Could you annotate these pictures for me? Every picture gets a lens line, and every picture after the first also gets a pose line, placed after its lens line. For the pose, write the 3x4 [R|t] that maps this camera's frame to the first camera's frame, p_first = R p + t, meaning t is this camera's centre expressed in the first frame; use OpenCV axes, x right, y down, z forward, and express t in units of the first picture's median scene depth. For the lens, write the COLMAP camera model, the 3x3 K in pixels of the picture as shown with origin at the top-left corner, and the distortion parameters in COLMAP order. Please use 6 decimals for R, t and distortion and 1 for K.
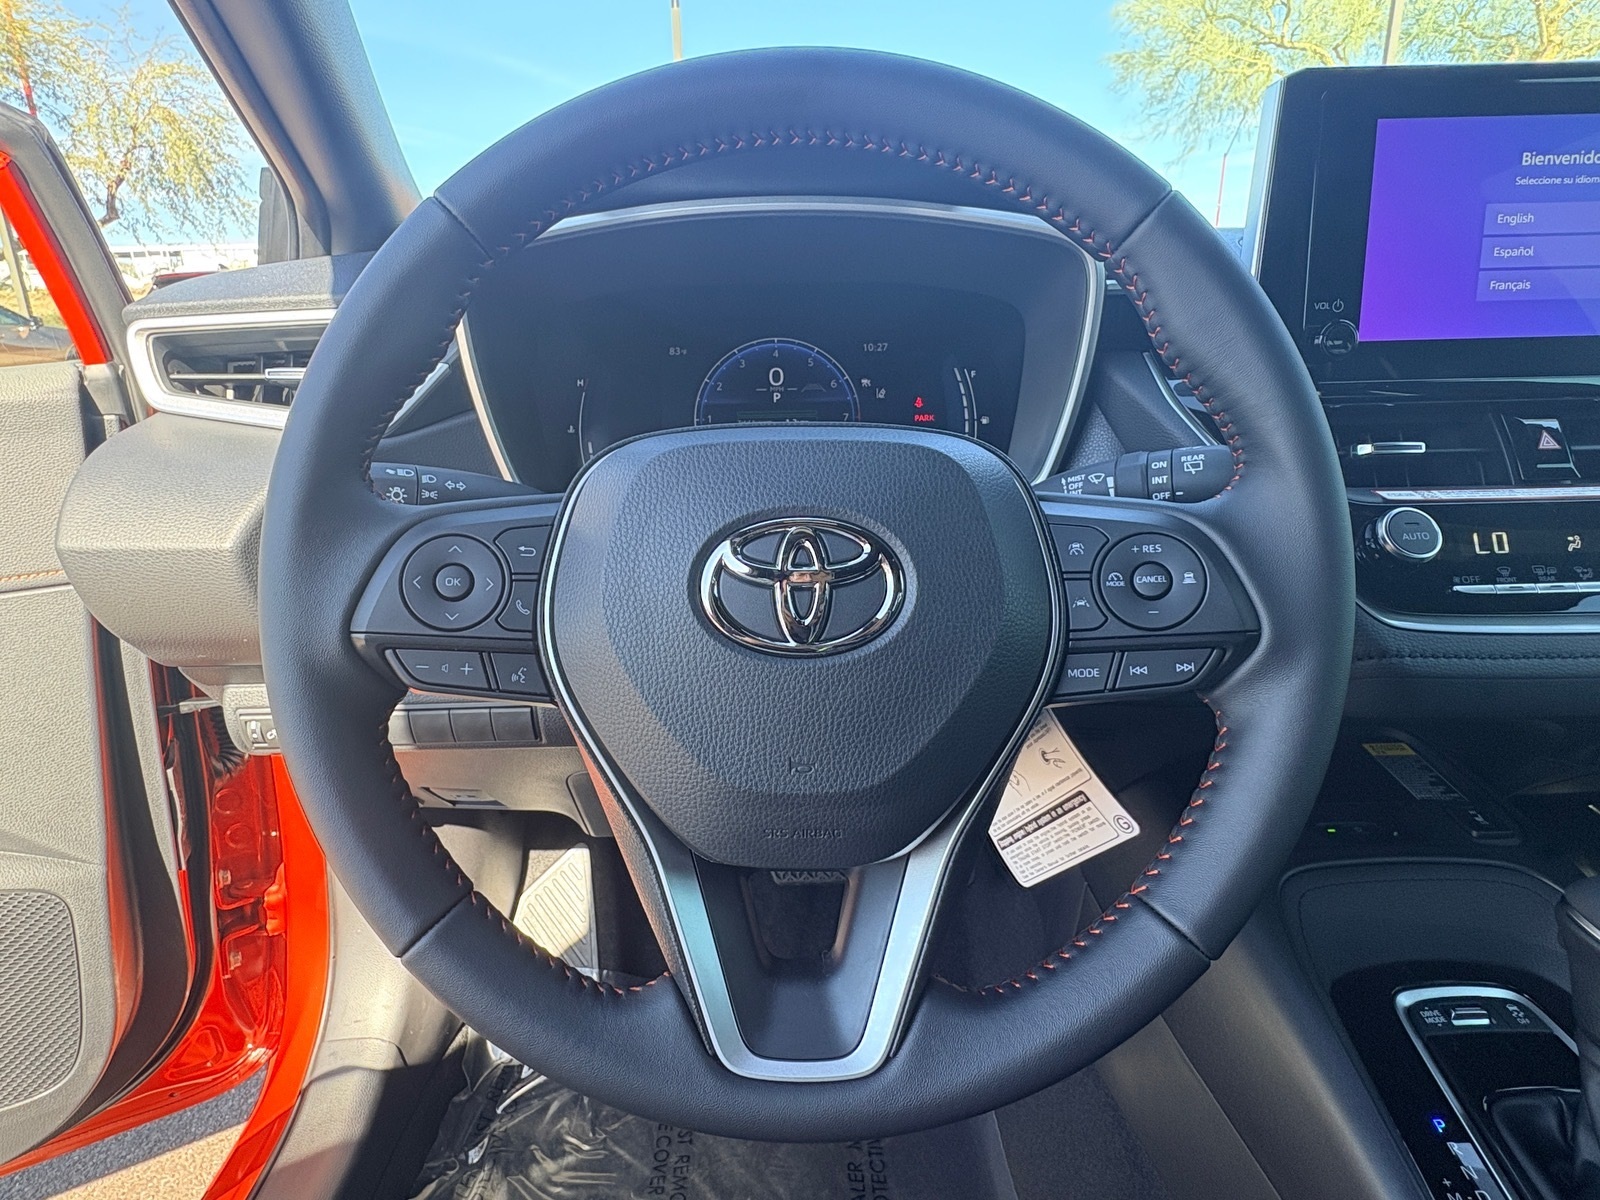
lens RADIAL K [[874.5, 0, 770.7], [0, 874.5, 600.5], [0, 0, 1]] dist [-0.001737, 0.001876]
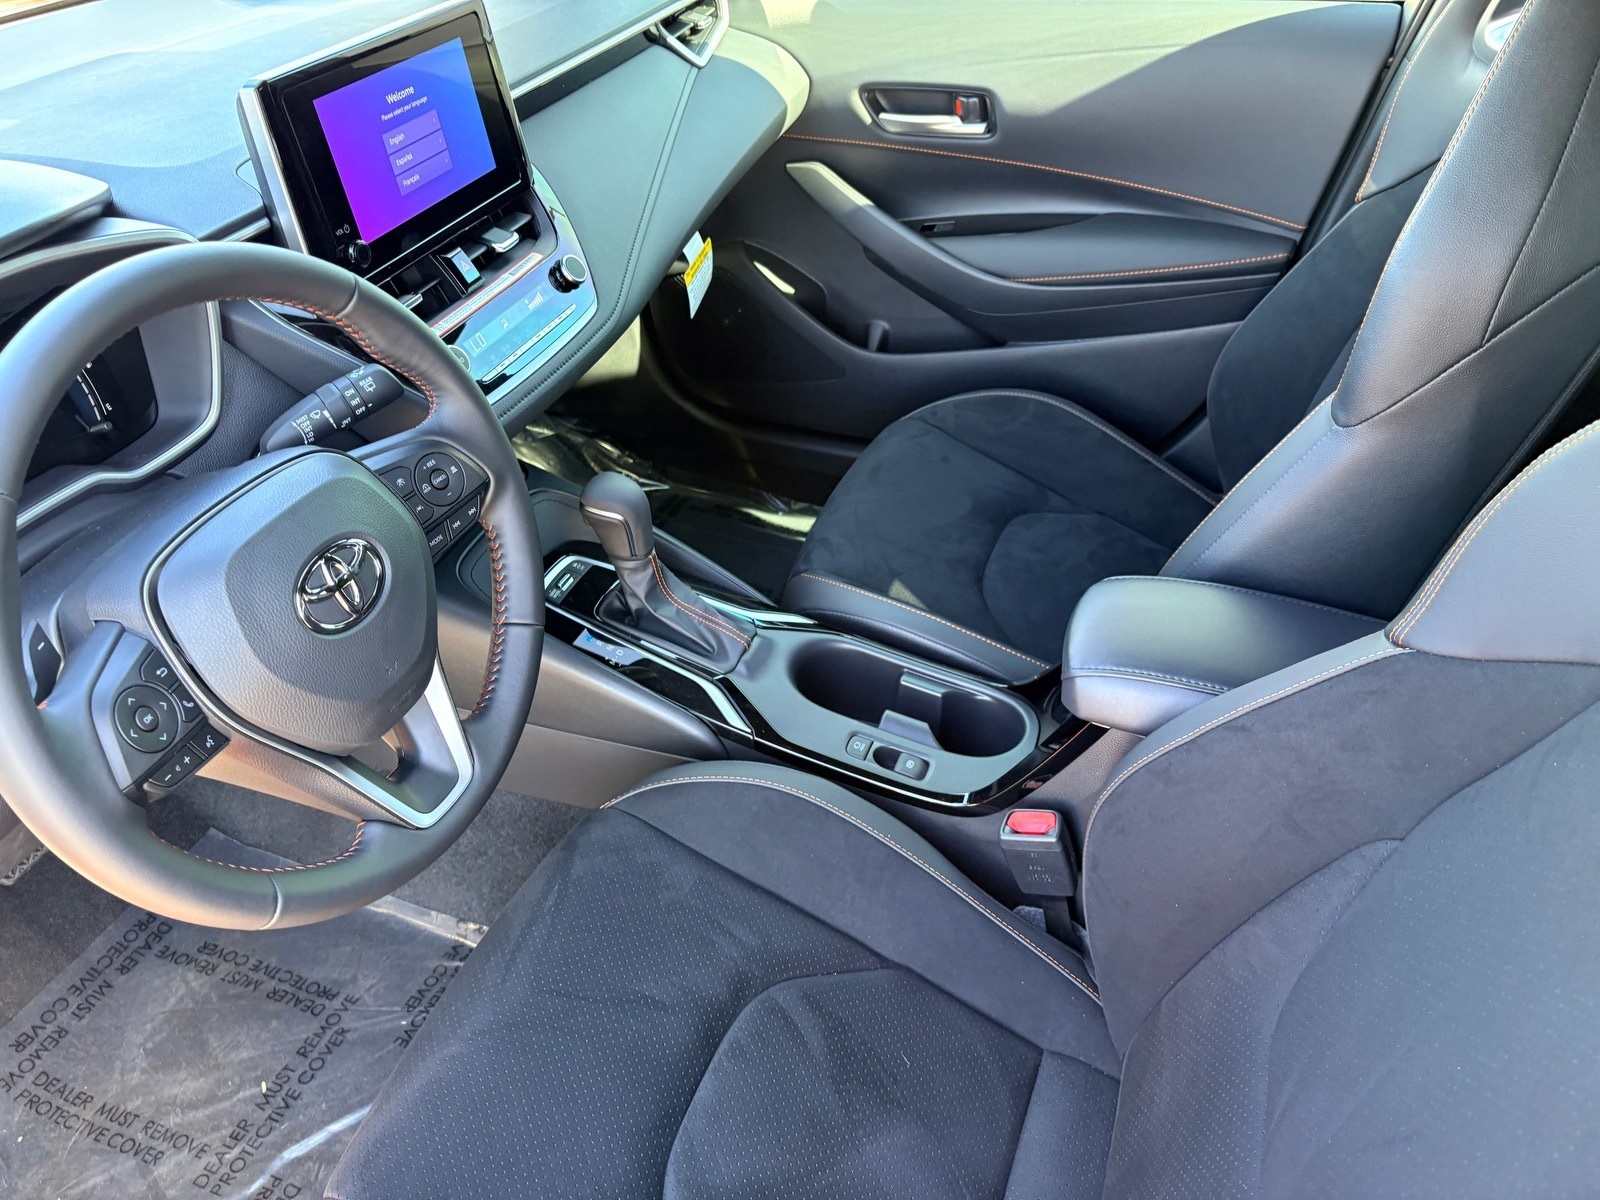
lens RADIAL K [[1209.2, 0, 796.2], [0, 1209.2, 615.0], [0, 0, 1]] dist [0.005468, -0.003590]
pose [[0.369335, -0.569043, 0.734699, -0.952089], [0.286197, 0.821820, 0.492649, -0.594806], [-0.884128, 0.028316, 0.466385, -0.611442]]
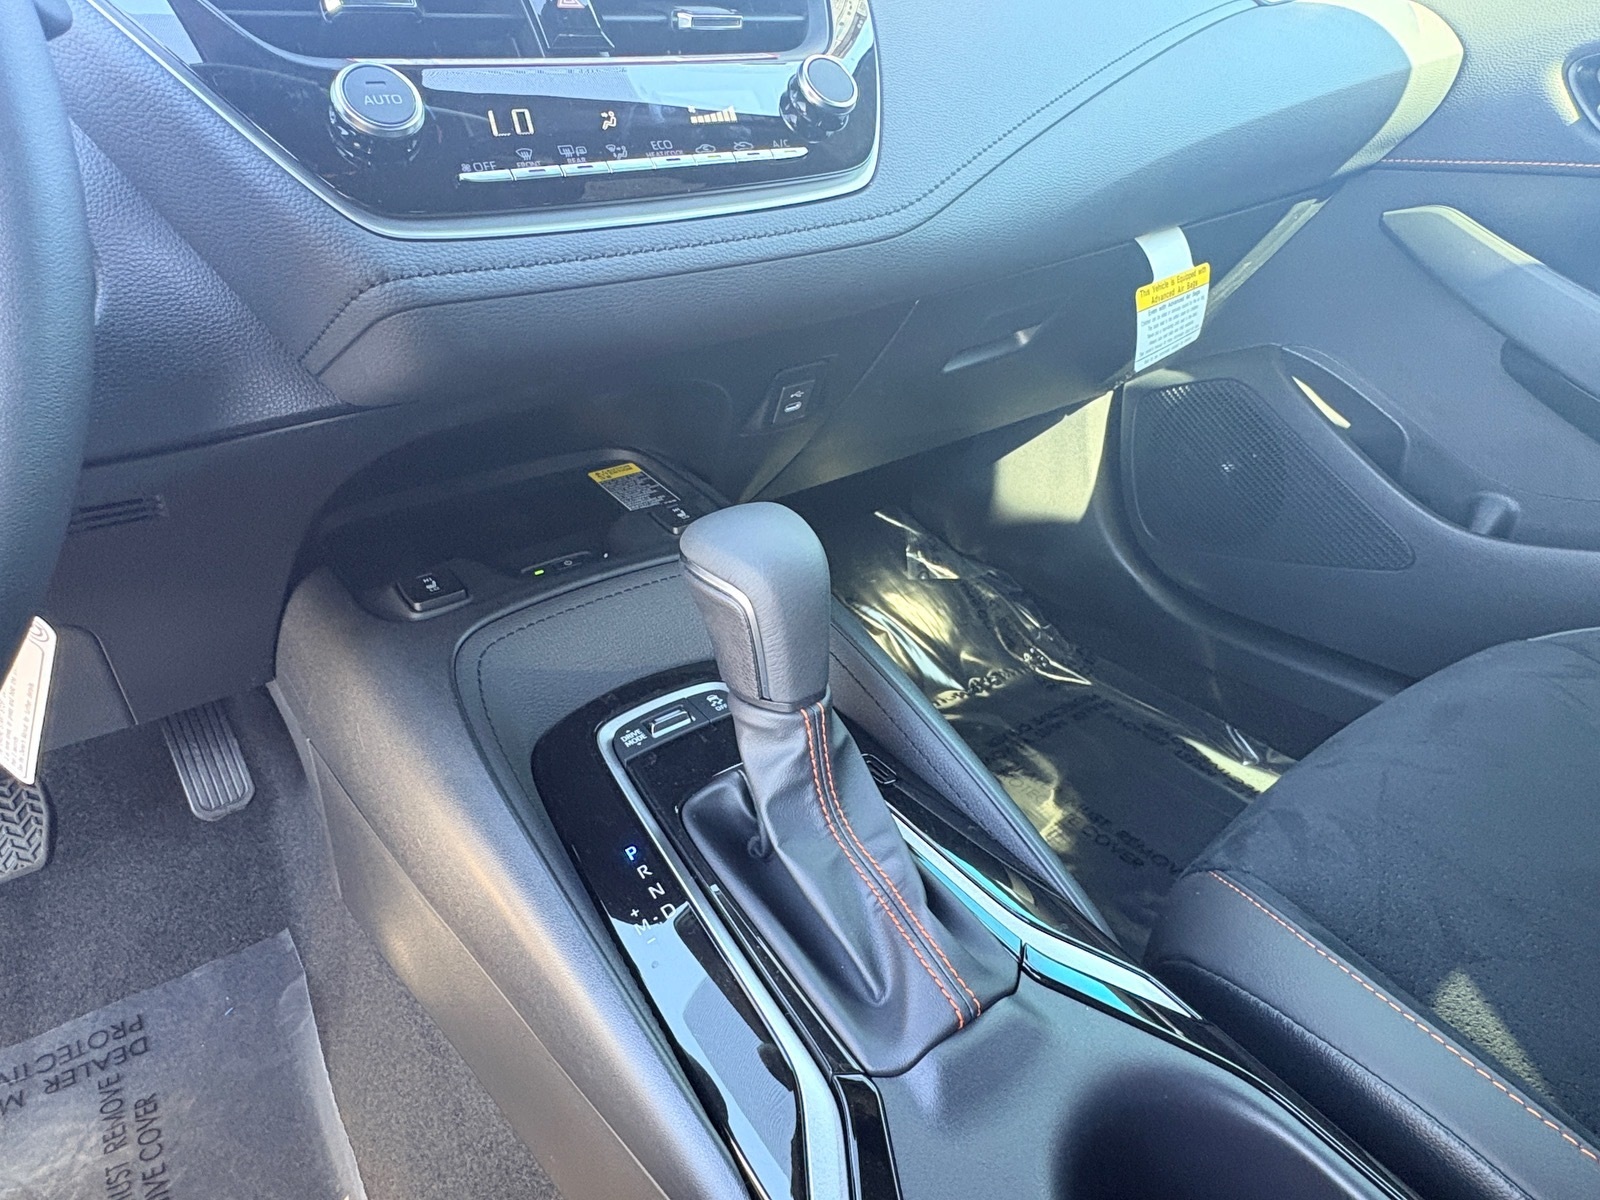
lens RADIAL K [[991.3, 0, 776.8], [0, 991.3, 598.2], [0, 0, 1]] dist [0.005679, -0.002807]
pose [[0.811051, -0.270314, 0.518774, 0.441057], [0.204415, 0.961888, 0.181623, 0.215612], [-0.548097, -0.041260, 0.835396, 0.134804]]
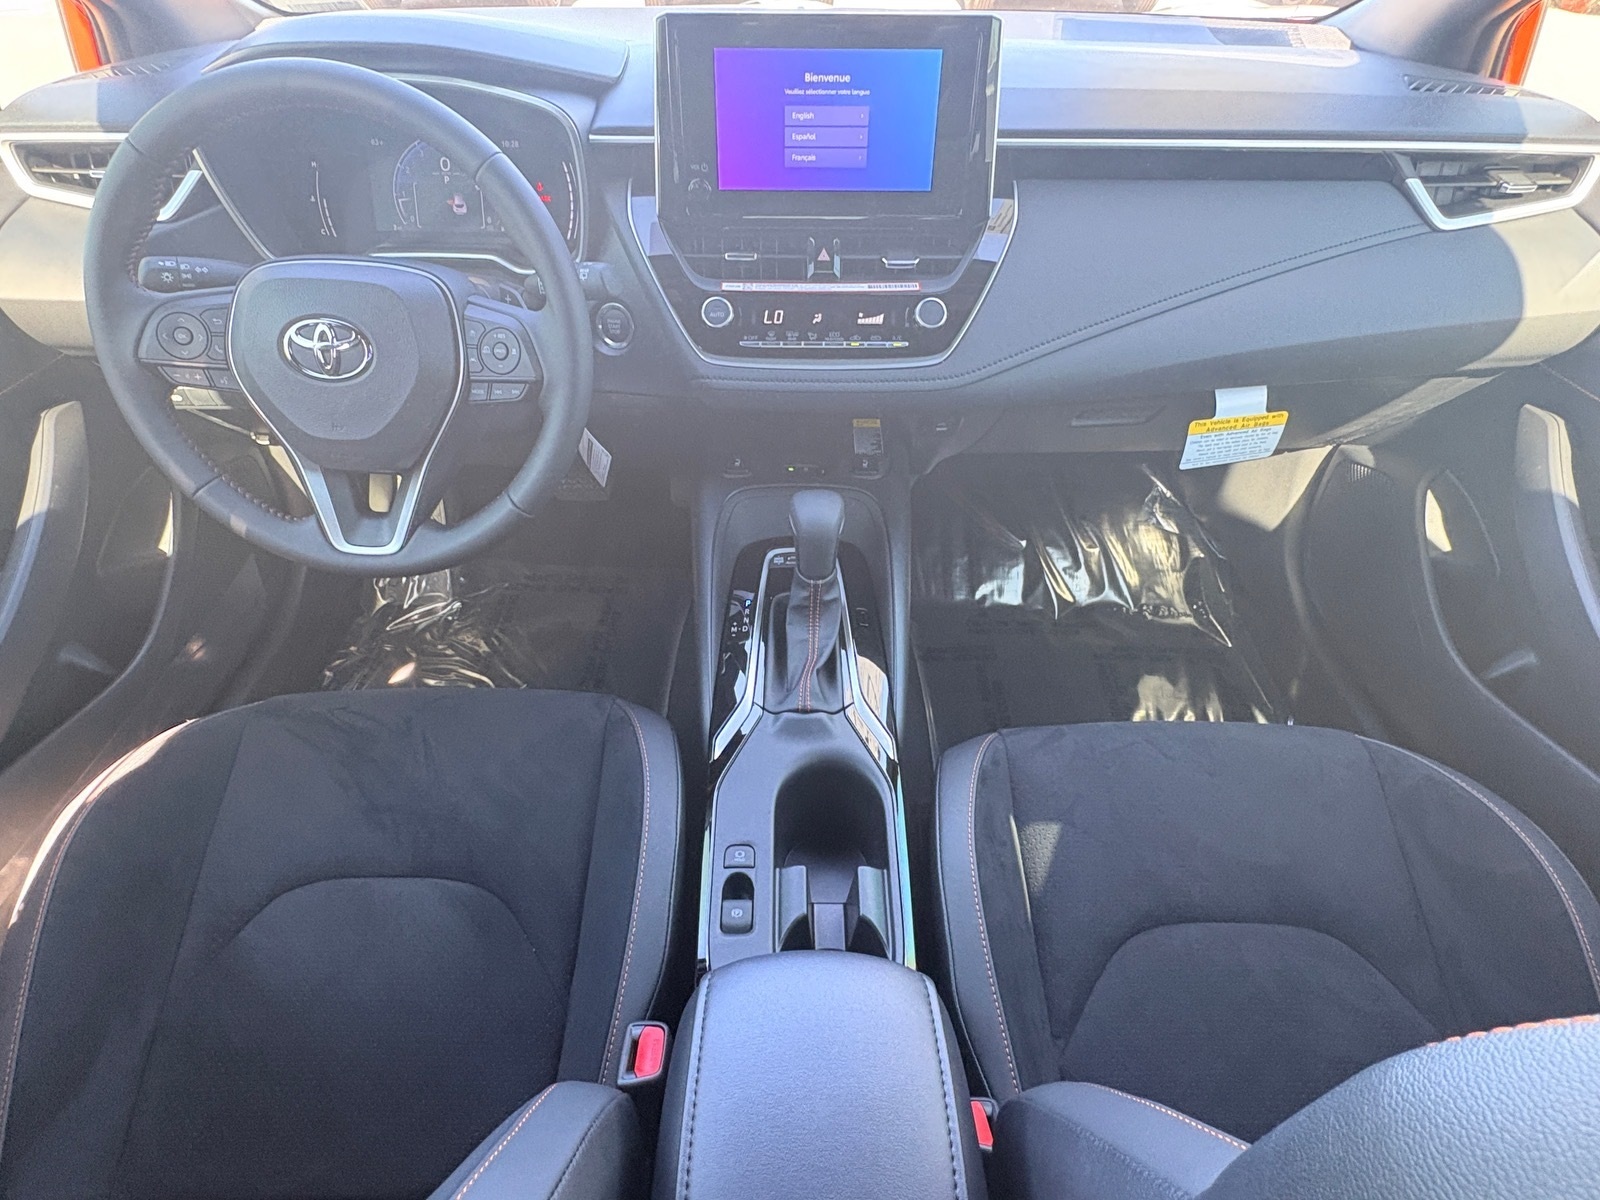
lens RADIAL K [[855.2, 0, 791.3], [0, 855.2, 591.8], [0, 0, 1]] dist [-0.000354, 0.000627]
pose [[0.999532, 0.025458, 0.016977, 0.816544], [-0.030017, 0.923489, 0.382448, -0.215096], [-0.005942, -0.382779, 0.923821, -0.882379]]
